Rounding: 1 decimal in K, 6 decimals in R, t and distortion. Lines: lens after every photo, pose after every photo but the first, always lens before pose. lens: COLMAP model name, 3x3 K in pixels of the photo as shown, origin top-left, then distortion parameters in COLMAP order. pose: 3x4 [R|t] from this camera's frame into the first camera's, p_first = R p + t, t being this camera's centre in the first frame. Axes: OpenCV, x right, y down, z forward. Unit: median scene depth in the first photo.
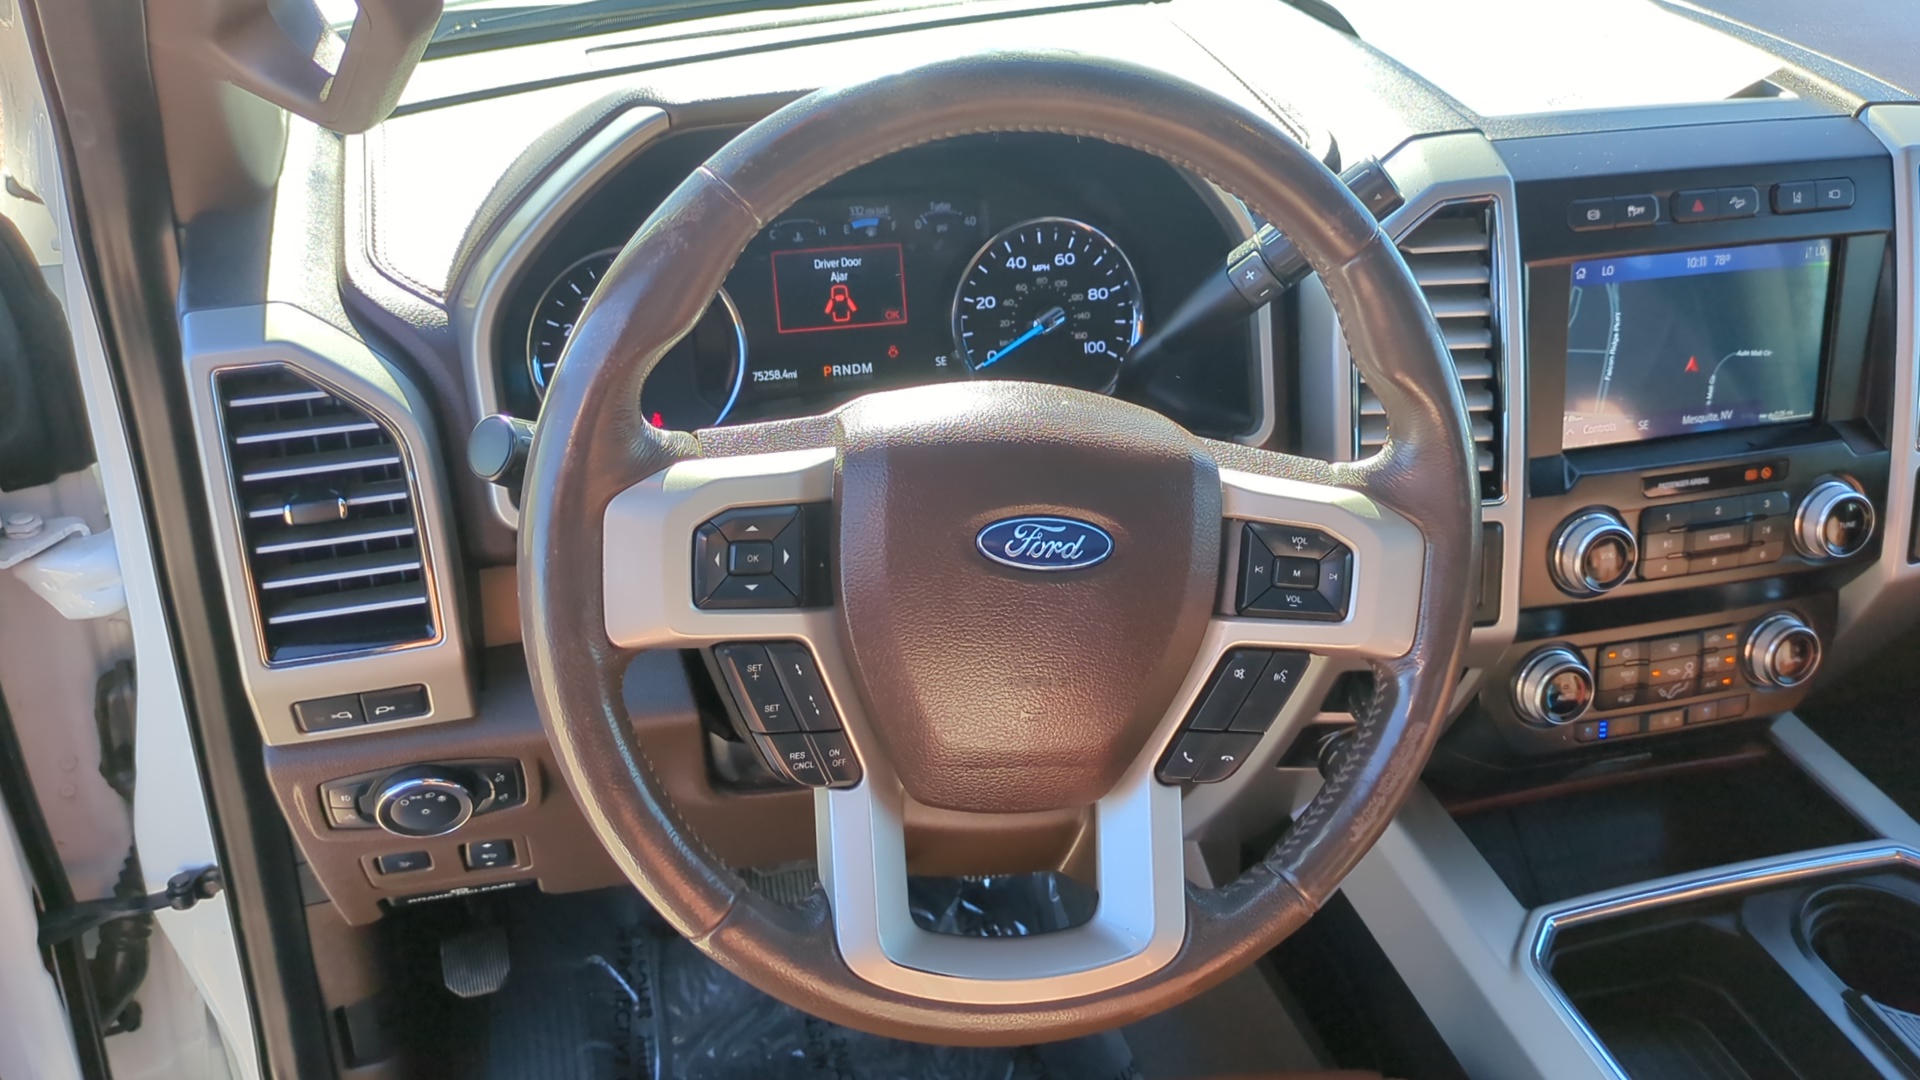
lens RADIAL K [[1642.2, 0, 974.1], [0, 1642.2, 536.0], [0, 0, 1]] dist [0.060208, -0.069064]
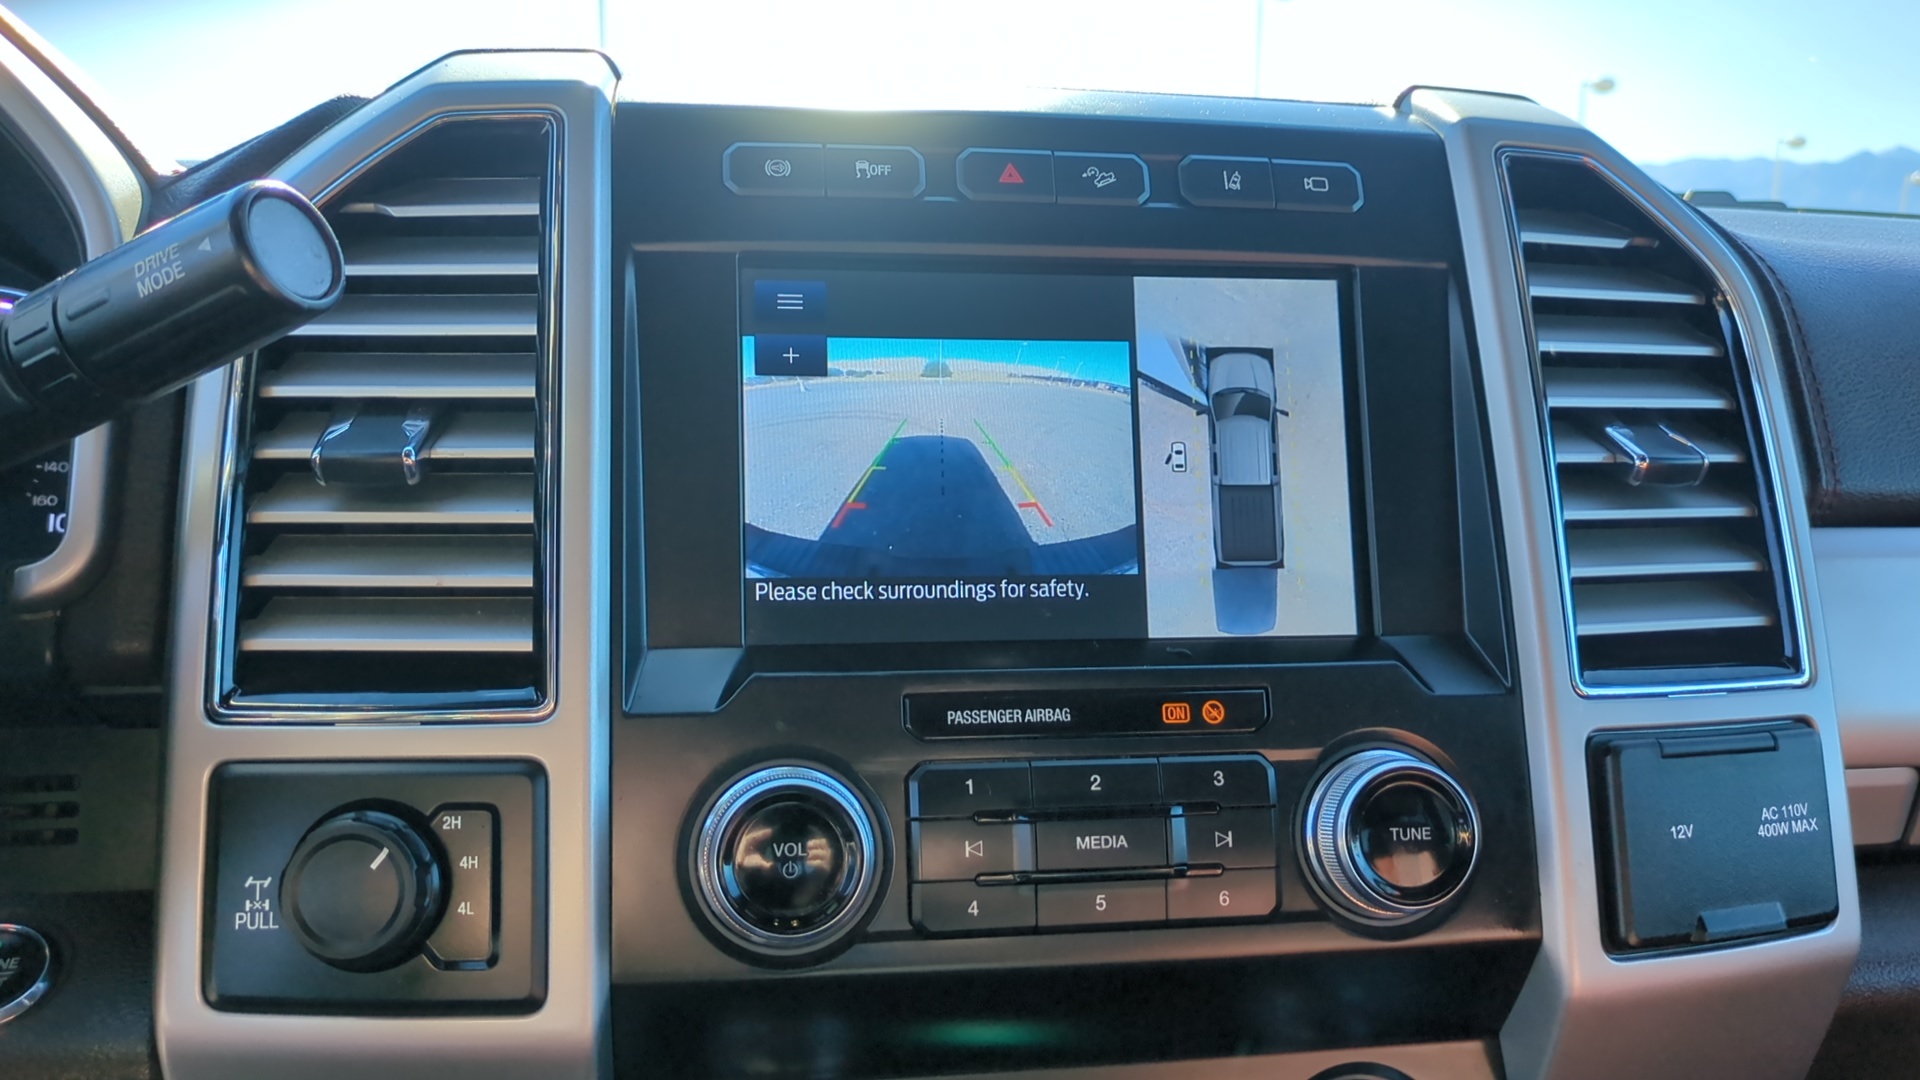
lens RADIAL K [[1642.2, 0, 974.1], [0, 1642.2, 536.0], [0, 0, 1]] dist [0.060208, -0.069064]
pose [[0.993734, 0.001143, -0.111762, 0.463547], [-0.045572, 0.917194, -0.395826, 0.101946], [0.102055, 0.398439, 0.911499, 0.556126]]
